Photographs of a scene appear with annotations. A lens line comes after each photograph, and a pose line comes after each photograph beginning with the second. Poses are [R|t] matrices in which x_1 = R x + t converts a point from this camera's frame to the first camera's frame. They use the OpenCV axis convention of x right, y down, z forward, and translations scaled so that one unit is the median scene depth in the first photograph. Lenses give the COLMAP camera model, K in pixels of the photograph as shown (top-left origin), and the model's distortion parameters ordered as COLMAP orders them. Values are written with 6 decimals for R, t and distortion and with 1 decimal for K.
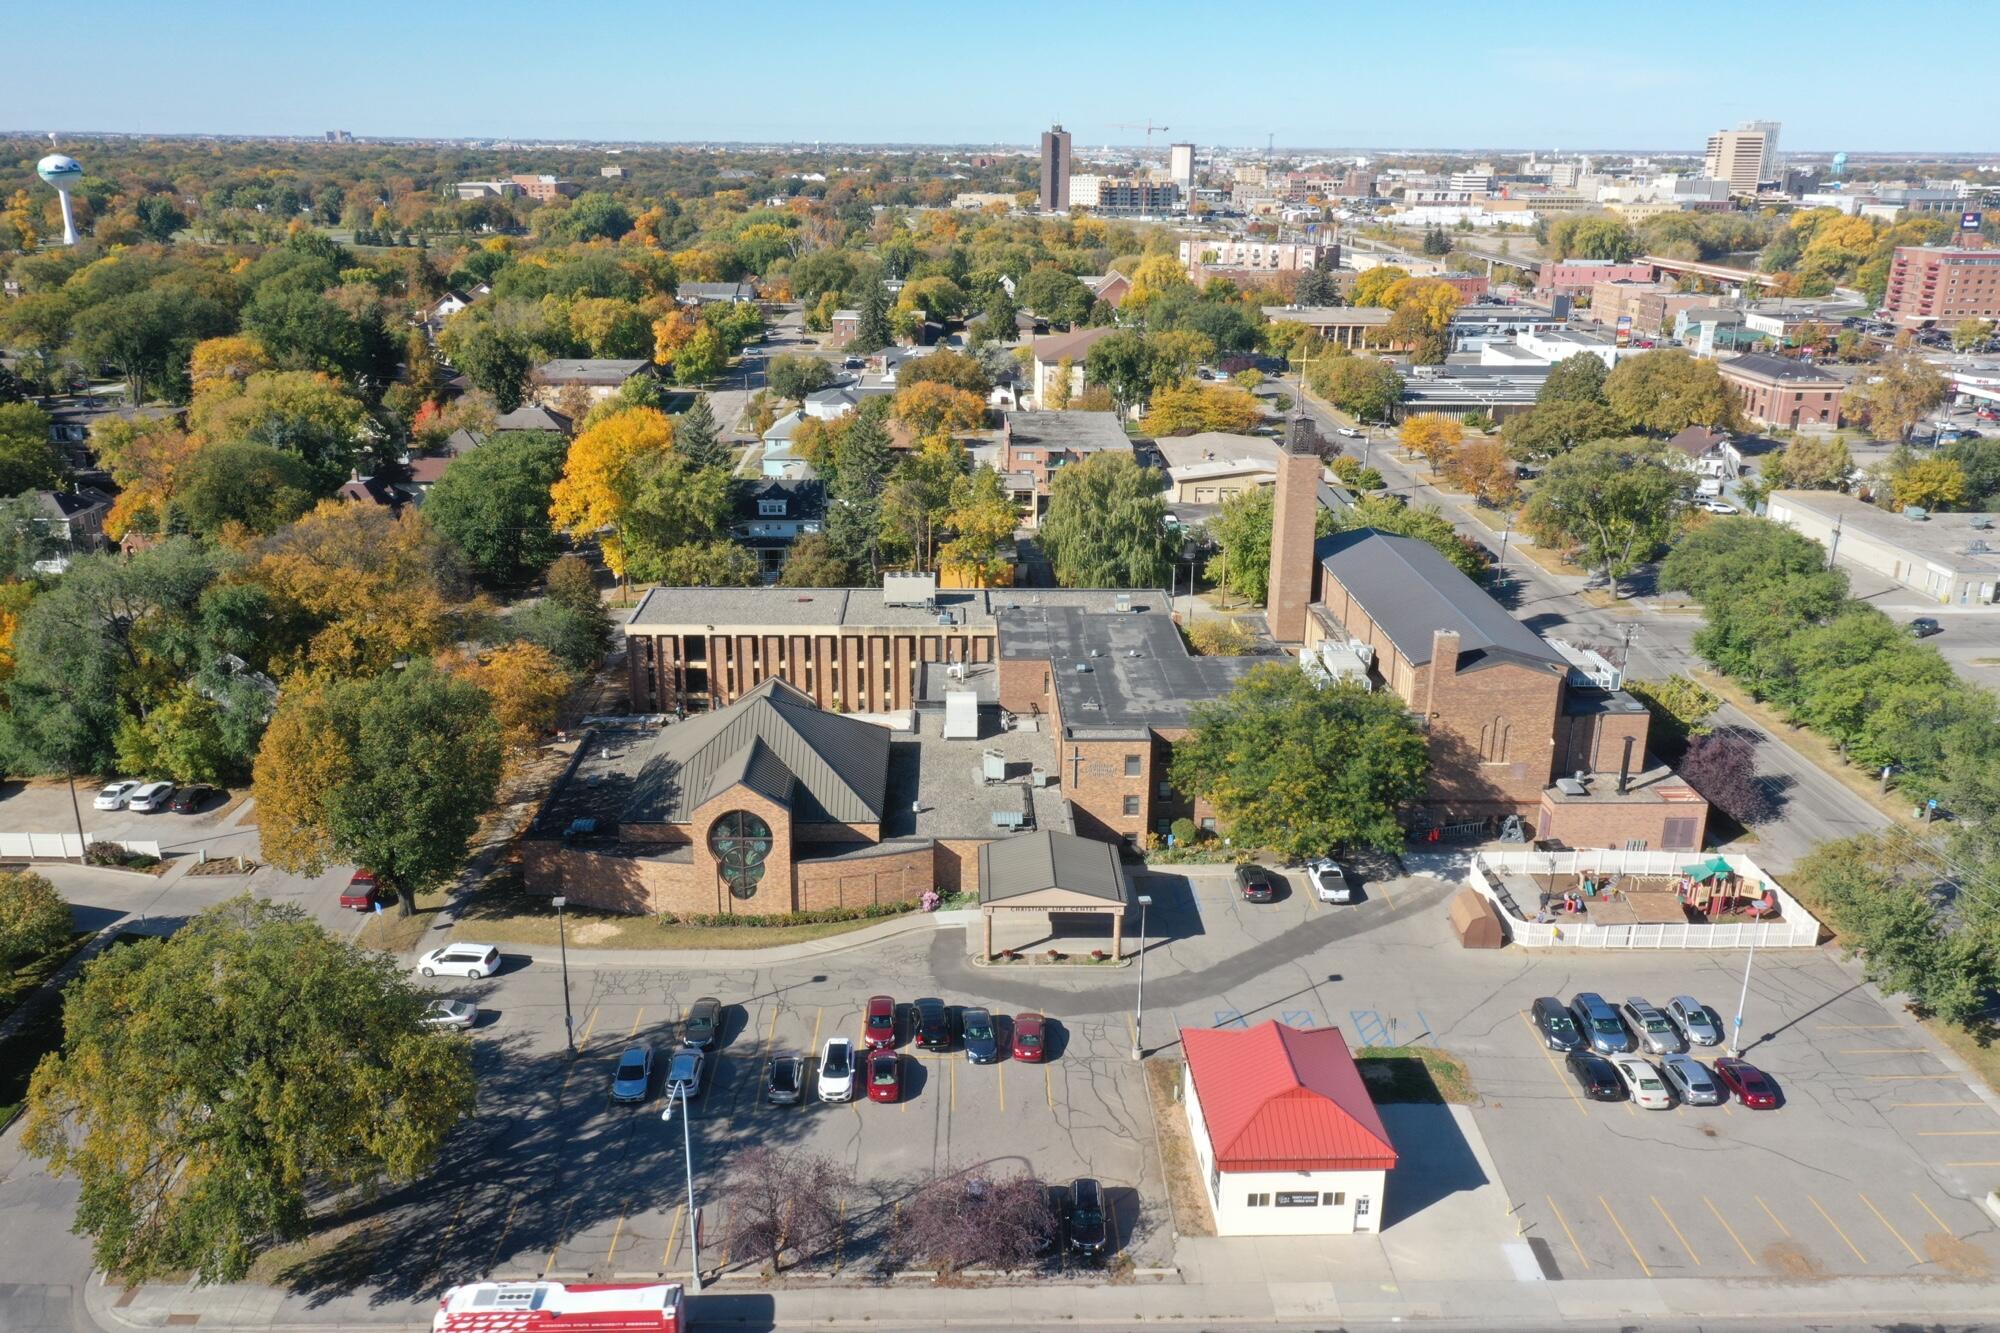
lens RADIAL K [[1597.4, 0, 1000.3], [0, 1597.4, 663.2], [0, 0, 1]] dist [0.000585, -0.001696]
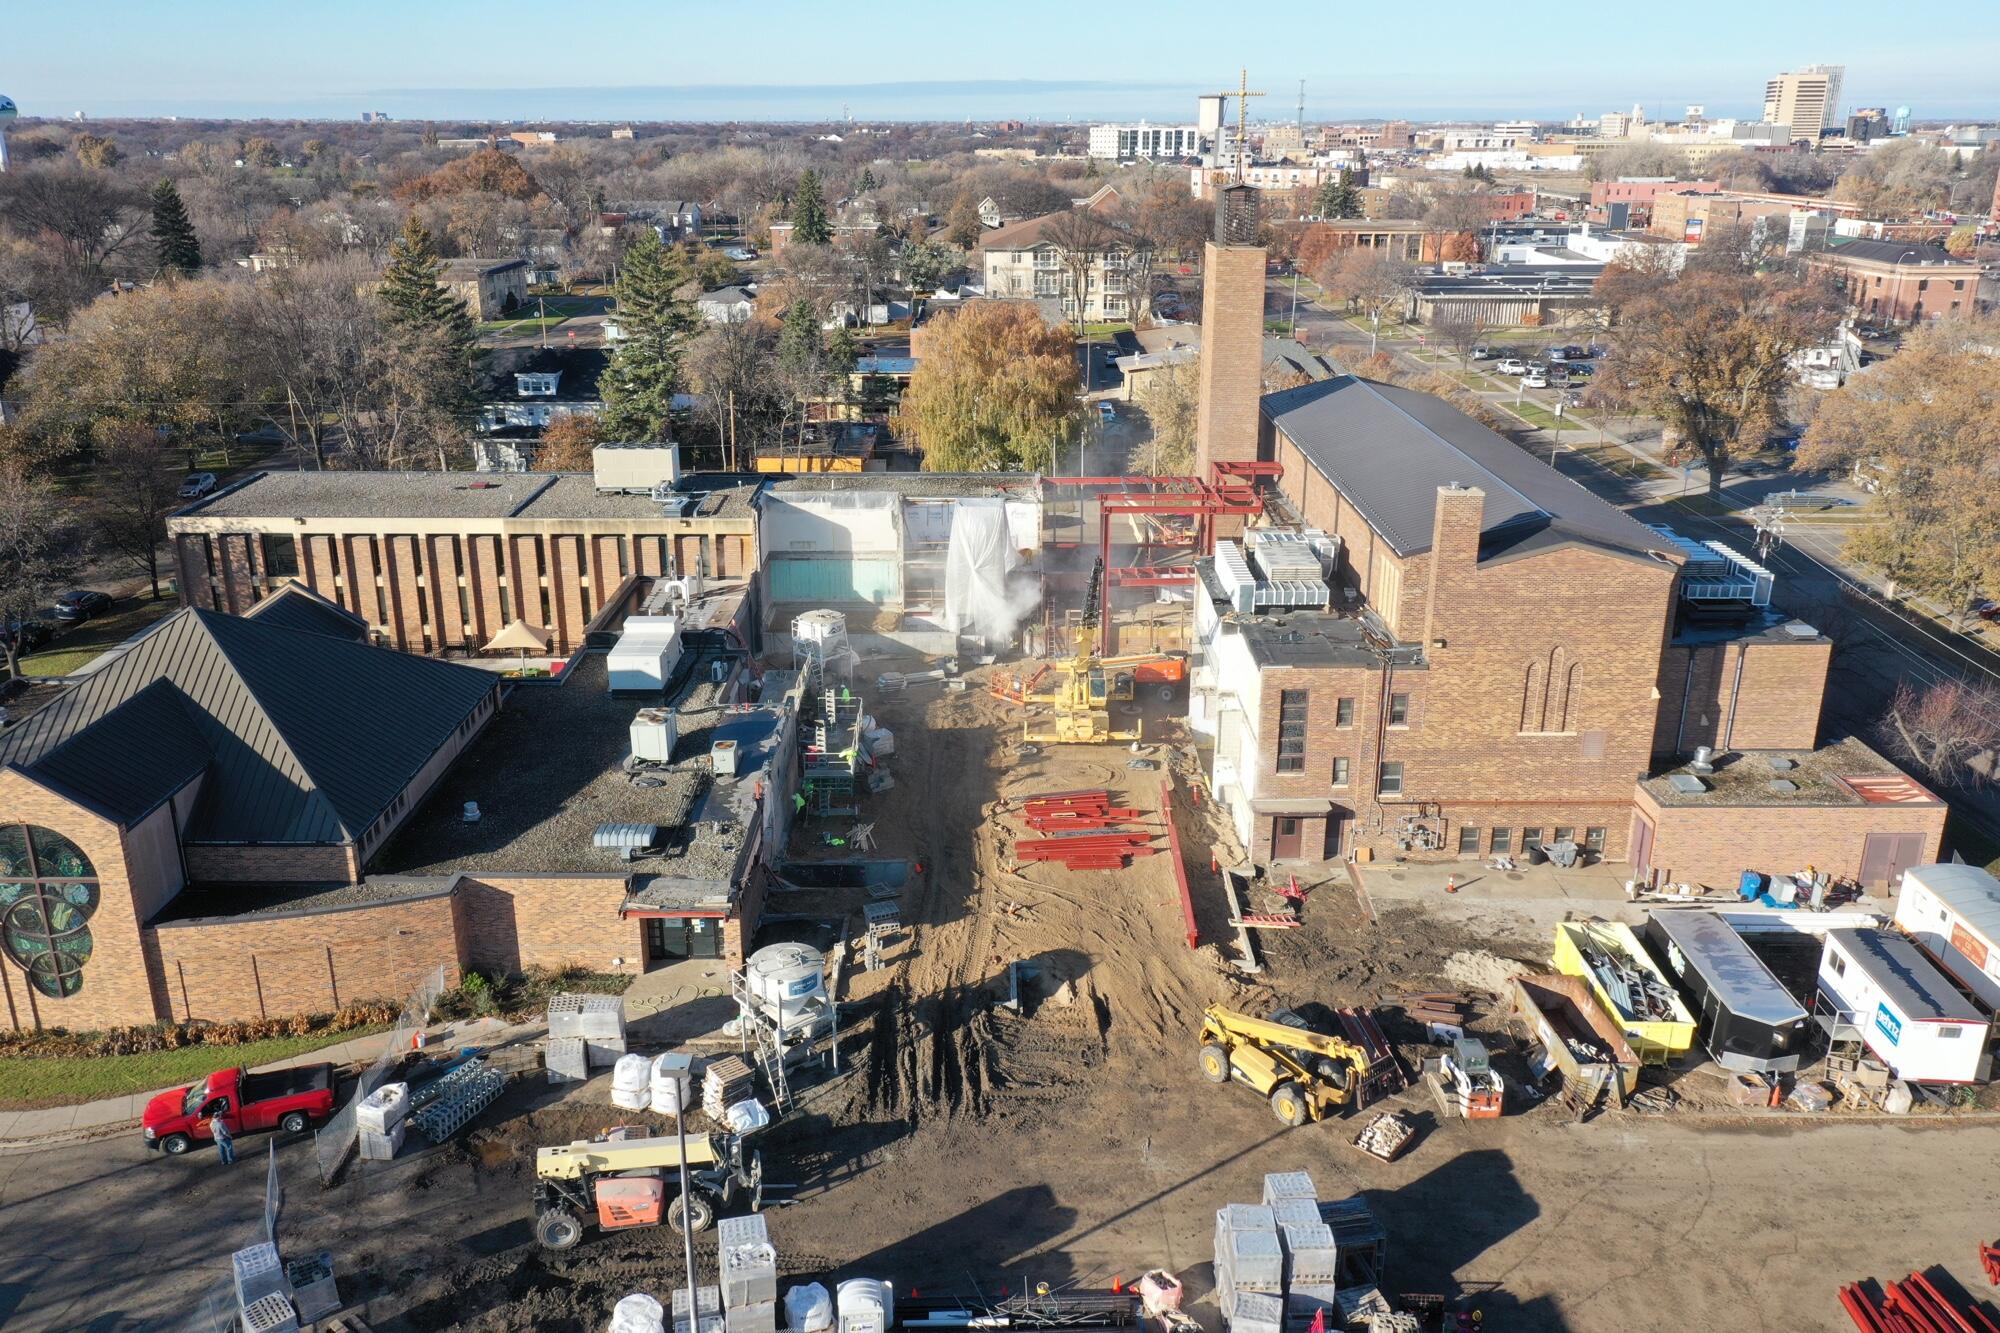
lens RADIAL K [[1597.4, 0, 999.1], [0, 1597.4, 670.5], [0, 0, 1]] dist [0.000585, -0.001696]
pose [[0.999702, -0.000587, -0.024421, 0.108923], [0.001008, 0.999851, 0.017229, 0.025613], [0.024407, -0.017248, 0.999553, 0.363184]]
